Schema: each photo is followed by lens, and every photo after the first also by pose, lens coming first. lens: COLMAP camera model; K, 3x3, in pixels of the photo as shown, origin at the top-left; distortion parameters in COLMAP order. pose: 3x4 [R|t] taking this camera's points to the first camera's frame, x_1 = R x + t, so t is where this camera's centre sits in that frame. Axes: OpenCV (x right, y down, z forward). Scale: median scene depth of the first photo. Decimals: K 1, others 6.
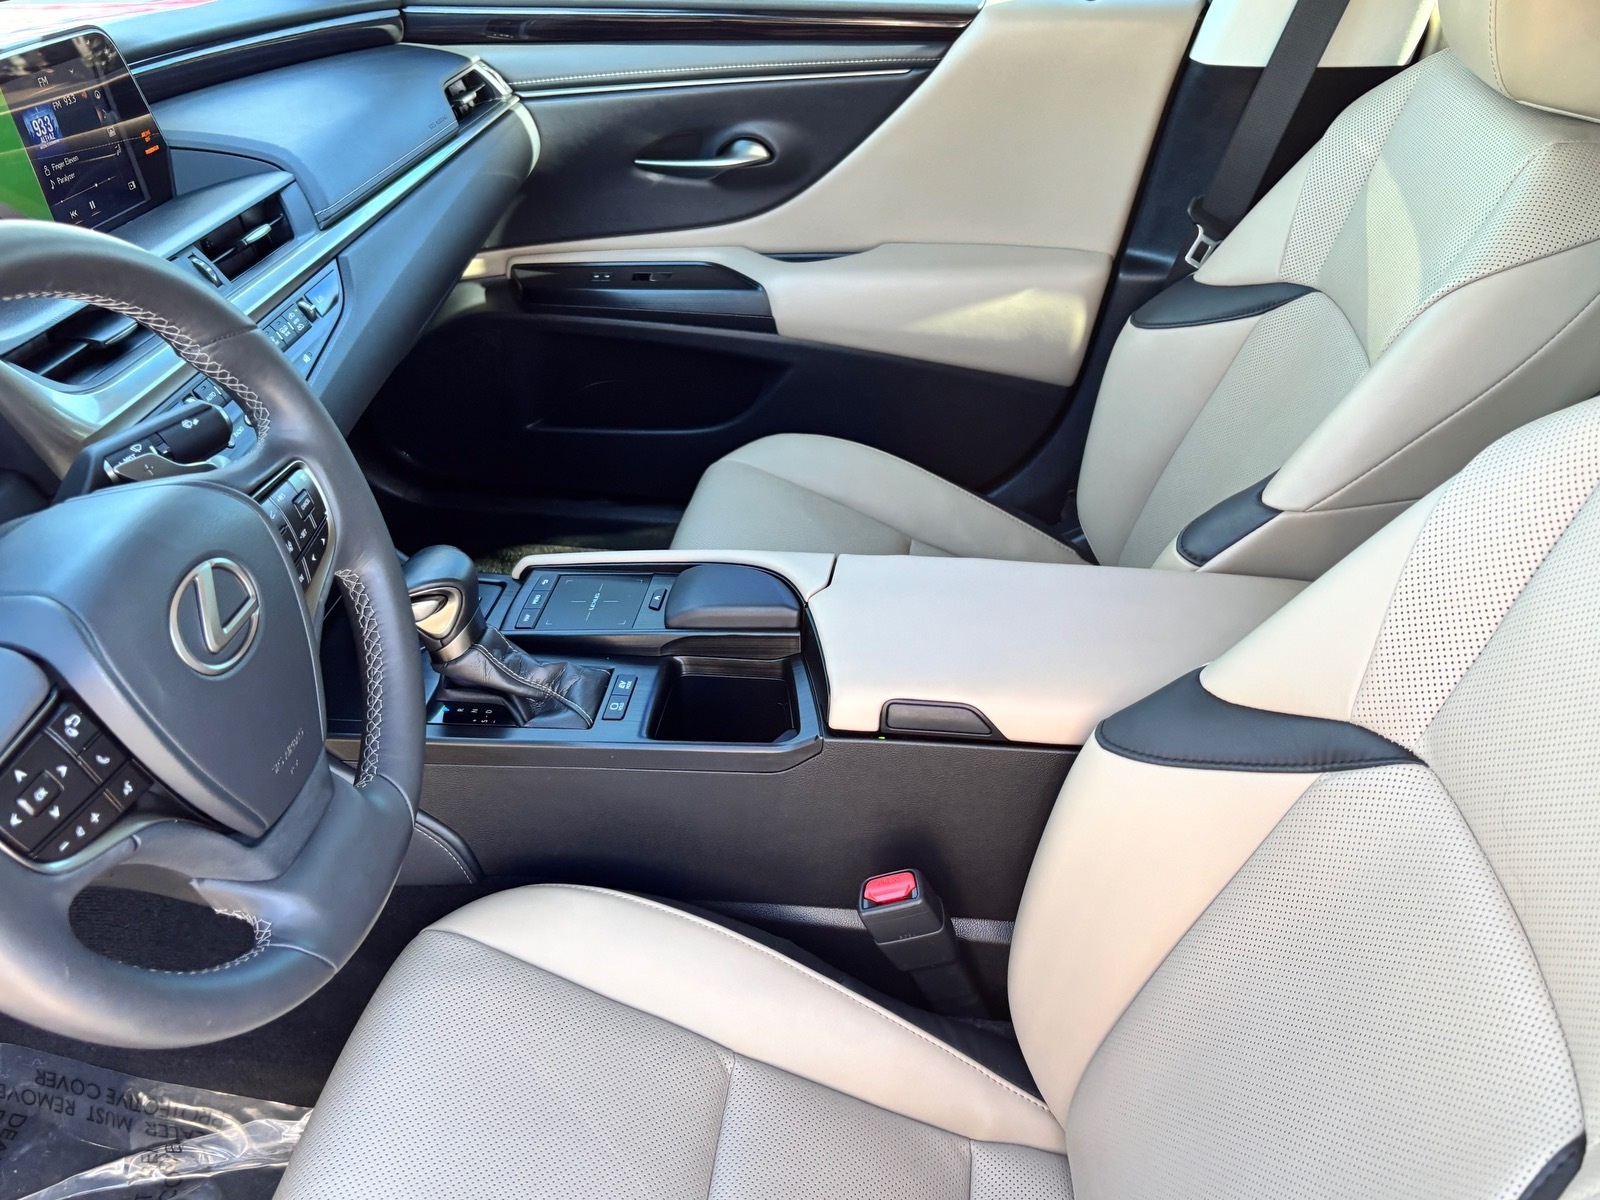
lens RADIAL K [[1436.5, 0, 830.6], [0, 1436.5, 605.6], [0, 0, 1]] dist [0.015998, -0.028374]
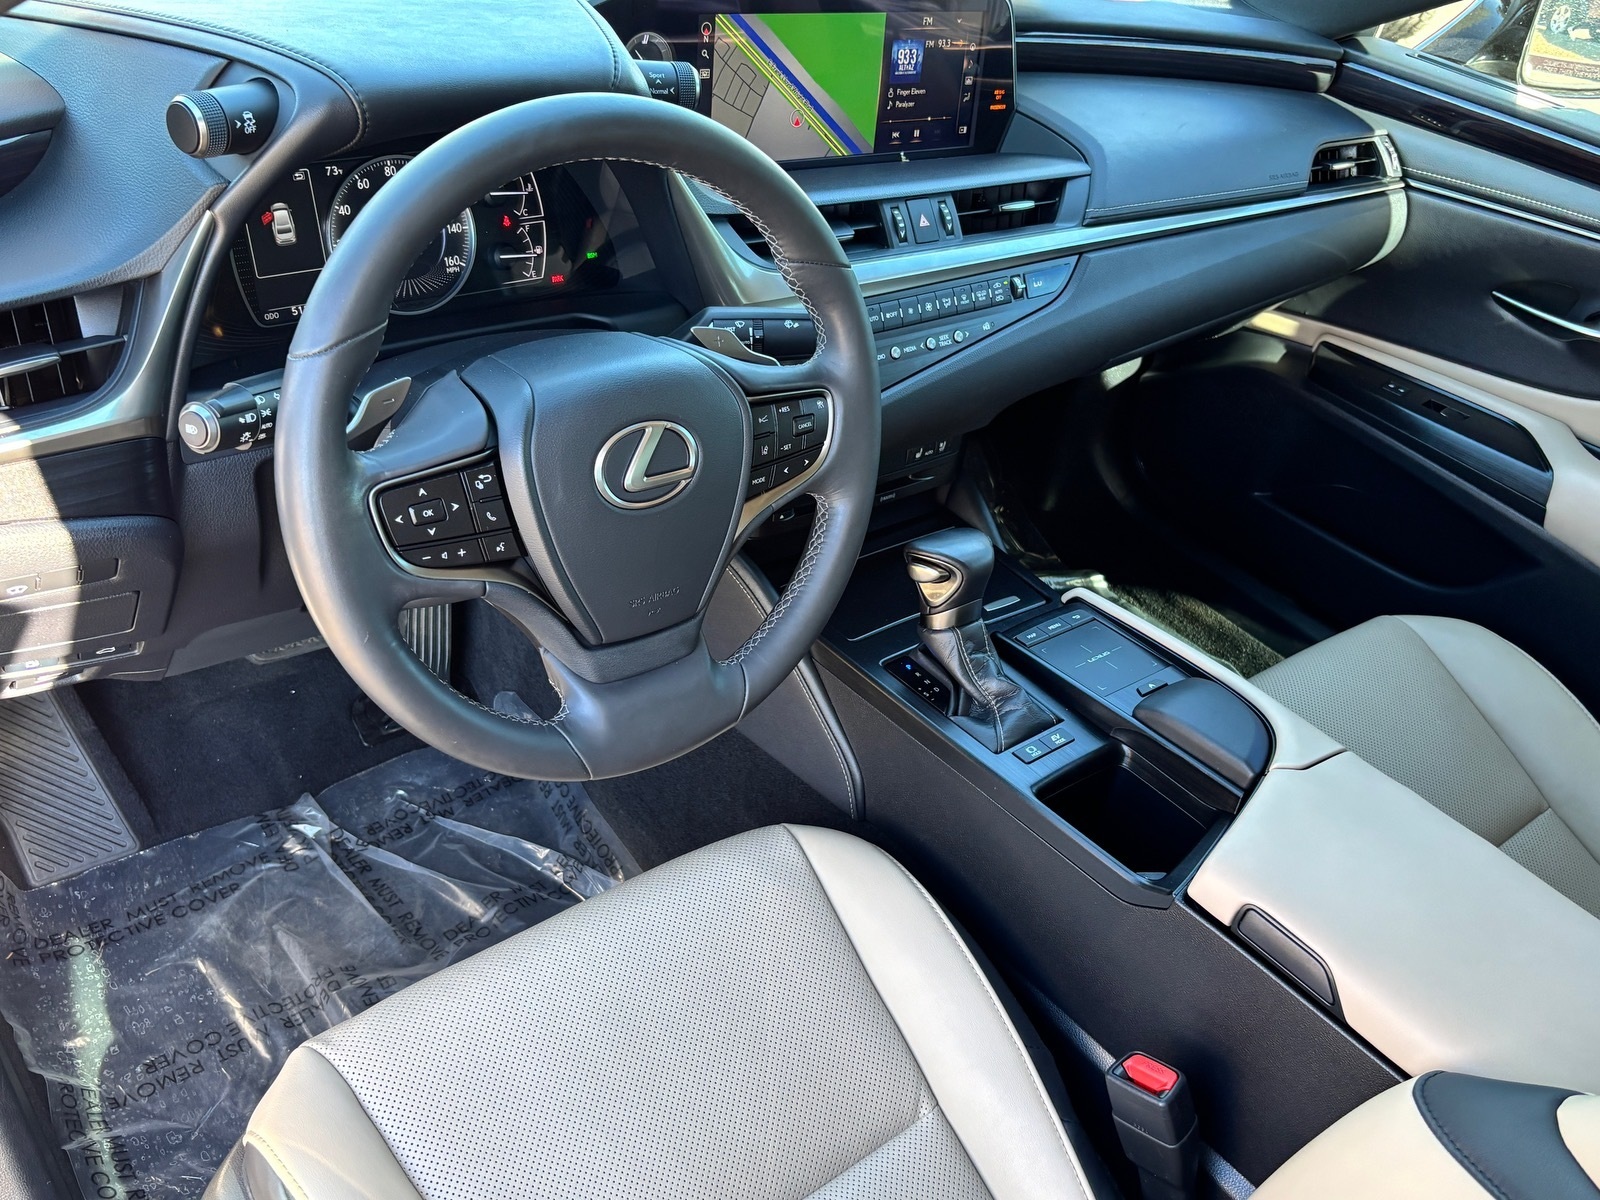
lens RADIAL K [[1436.5, 0, 797.6], [0, 1436.5, 623.2], [0, 0, 1]] dist [0.015998, -0.028374]
pose [[0.696267, 0.495671, -0.519156, 0.205359], [-0.495524, 0.855201, 0.151941, -0.074345], [0.519296, 0.151463, 0.841065, 0.054241]]
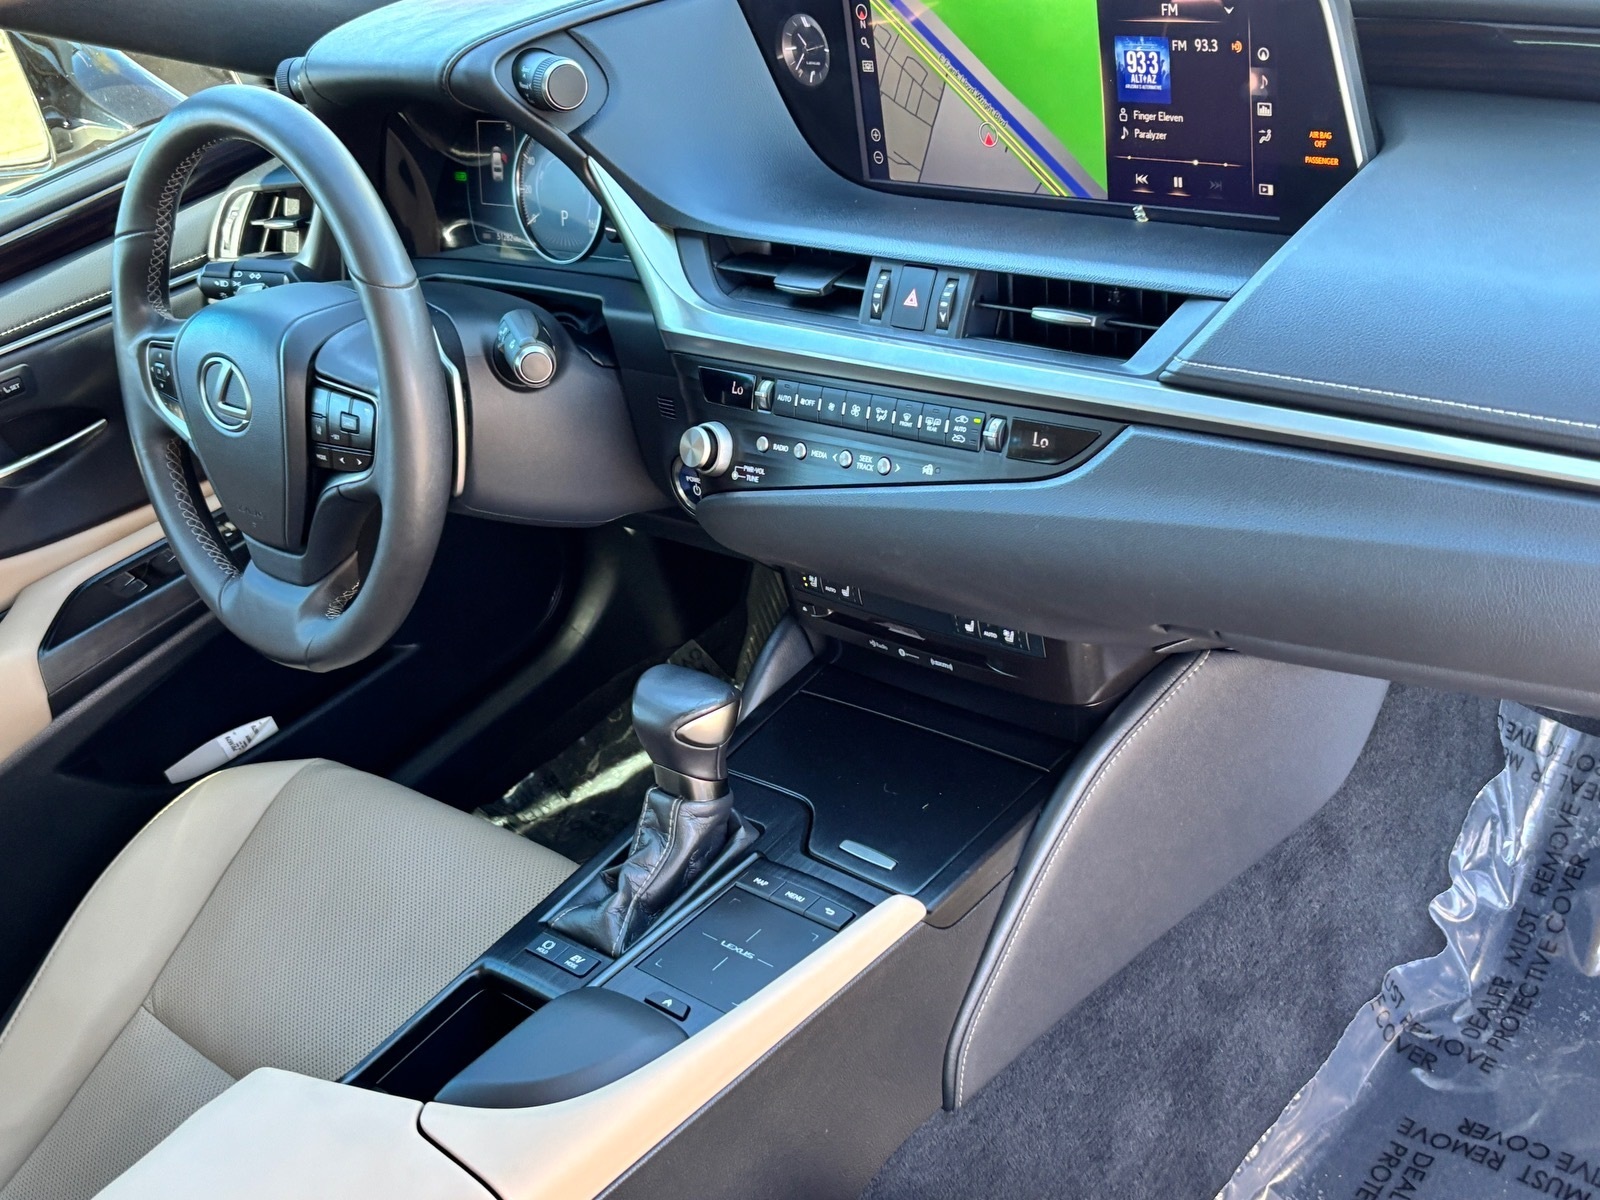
lens RADIAL K [[1804.3, 0, 799.1], [0, 1804.3, 630.5], [0, 0, 1]] dist [0.042173, 0.000000]
pose [[-0.581265, 0.551256, -0.598538, 0.262979], [-0.208764, 0.609915, 0.764475, -0.800688], [0.786478, 0.569316, -0.239440, 1.206007]]
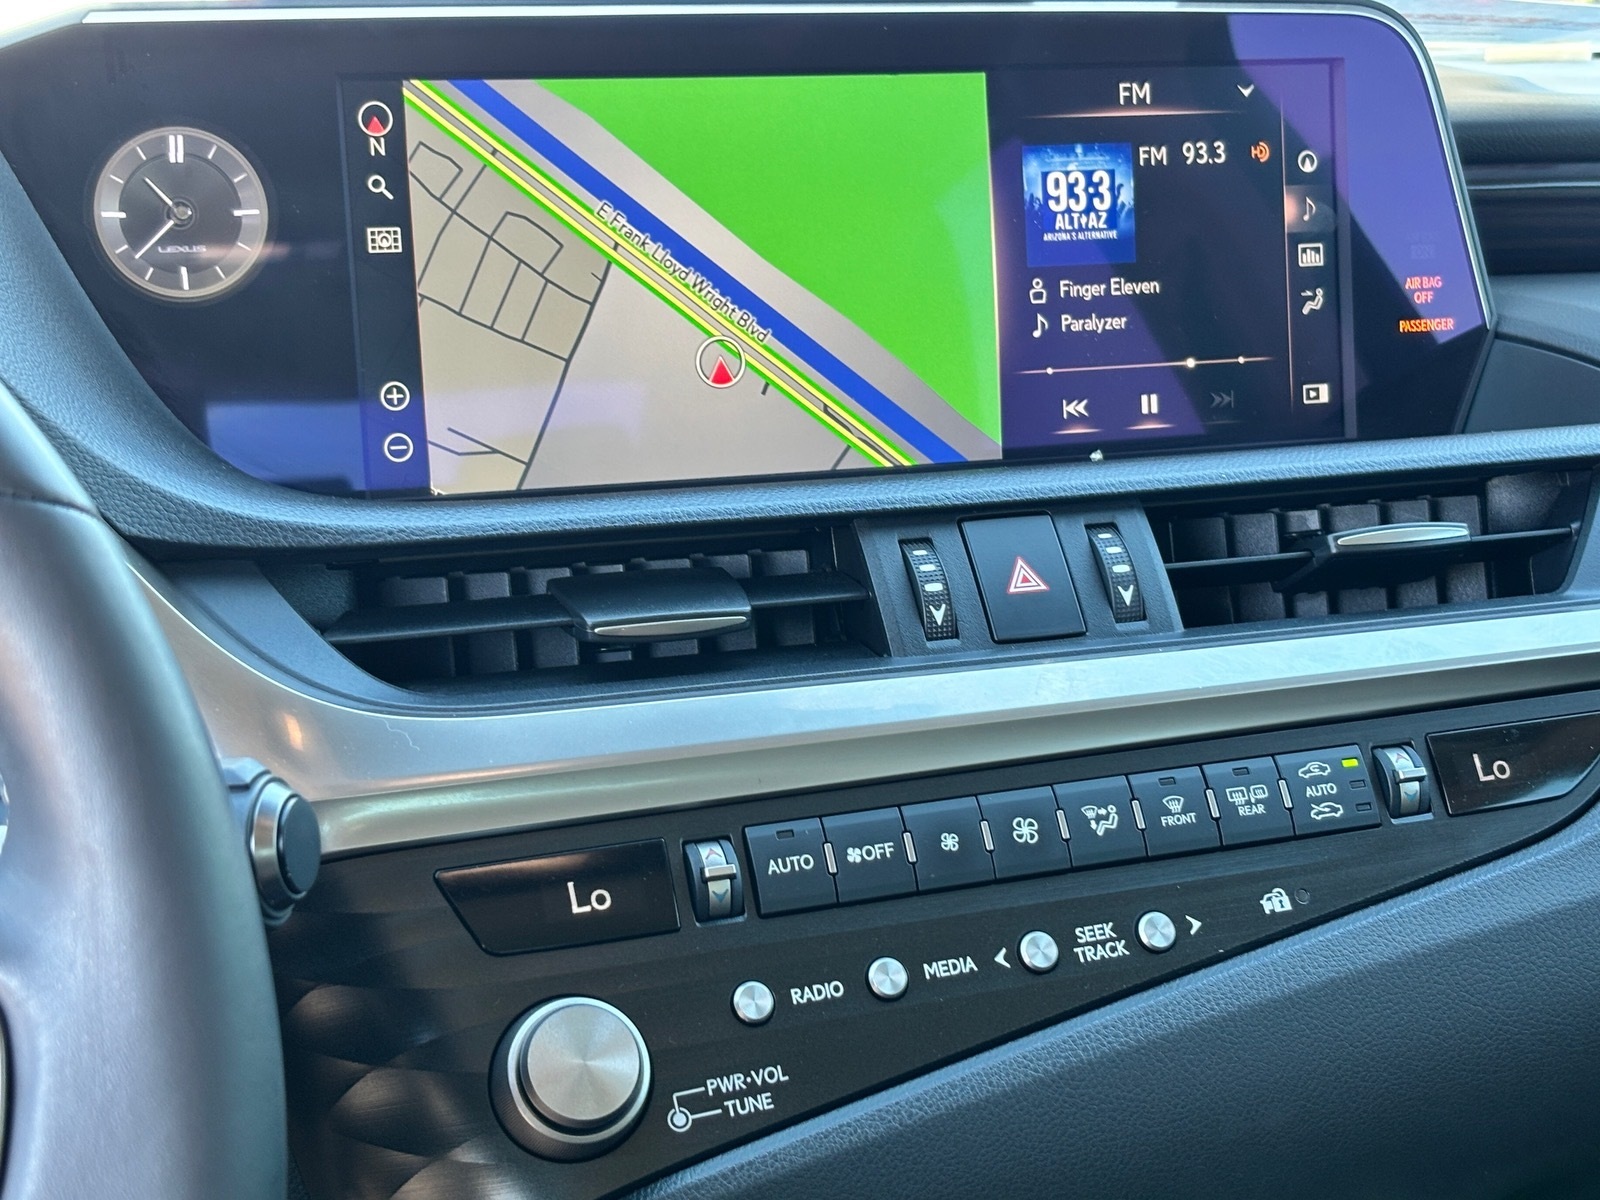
lens RADIAL K [[2637.6, 0, 780.1], [0, 2637.6, 617.6], [0, 0, 1]] dist [0.169393, 0.000000]
pose [[0.441510, 0.183294, -0.878335, 0.086777], [-0.457288, 0.888204, -0.044511, -0.150221], [0.771982, 0.421304, 0.475969, 0.609741]]
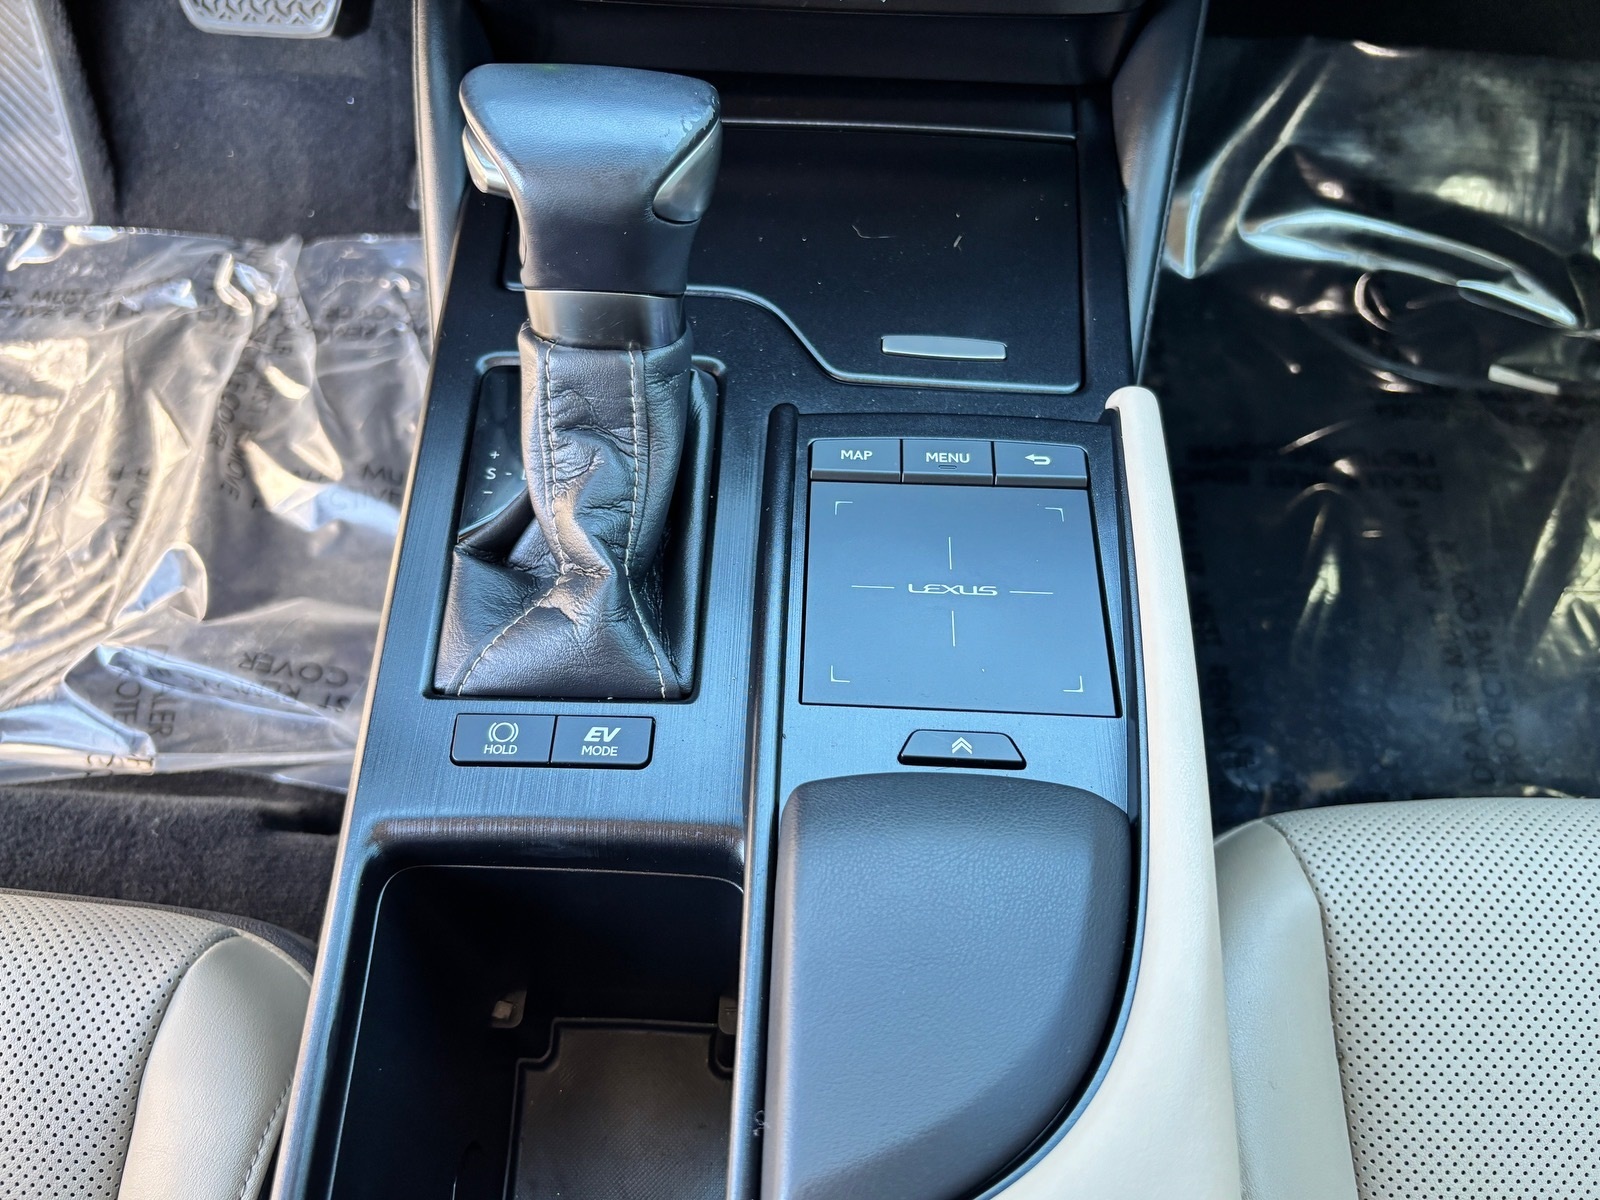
lens RADIAL K [[1296.7, 0, 801.8], [0, 1296.7, 611.0], [0, 0, 1]] dist [0.014943, -0.035207]
pose [[0.063803, 0.847524, -0.526908, 0.002207], [-0.543746, 0.472253, 0.693771, -0.208415], [0.836821, 0.242239, 0.490969, 0.862432]]
